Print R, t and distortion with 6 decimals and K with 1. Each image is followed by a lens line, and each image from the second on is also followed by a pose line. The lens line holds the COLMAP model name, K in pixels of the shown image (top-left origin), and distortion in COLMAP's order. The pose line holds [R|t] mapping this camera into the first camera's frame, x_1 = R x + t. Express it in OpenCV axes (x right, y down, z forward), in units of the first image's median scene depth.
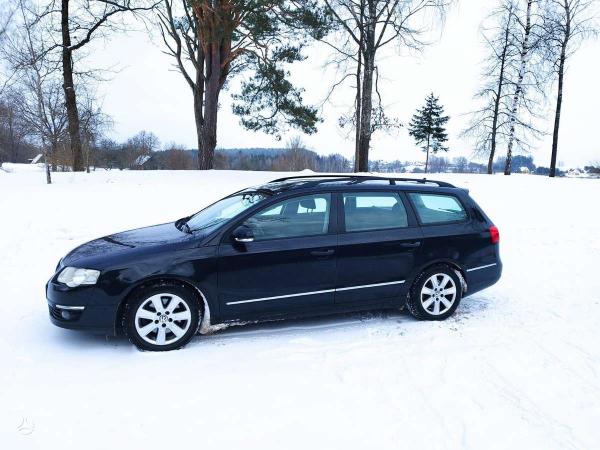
lens RADIAL K [[431.4, 0, 300.0], [0, 431.4, 225.0], [0, 0, 1]] dist [0.036758, -0.040259]
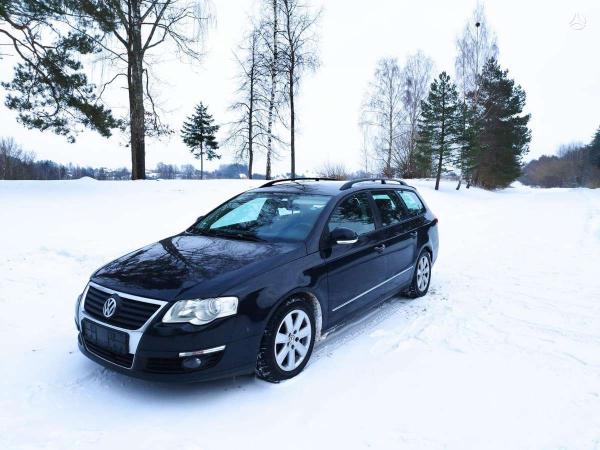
lens RADIAL K [[431.4, 0, 300.0], [0, 431.4, 225.0], [0, 0, 1]] dist [0.036758, -0.040259]
pose [[0.805282, -0.081247, 0.587299, -0.136338], [0.091398, 0.995737, 0.012428, -0.004841], [-0.585805, 0.043670, 0.809275, 0.043361]]
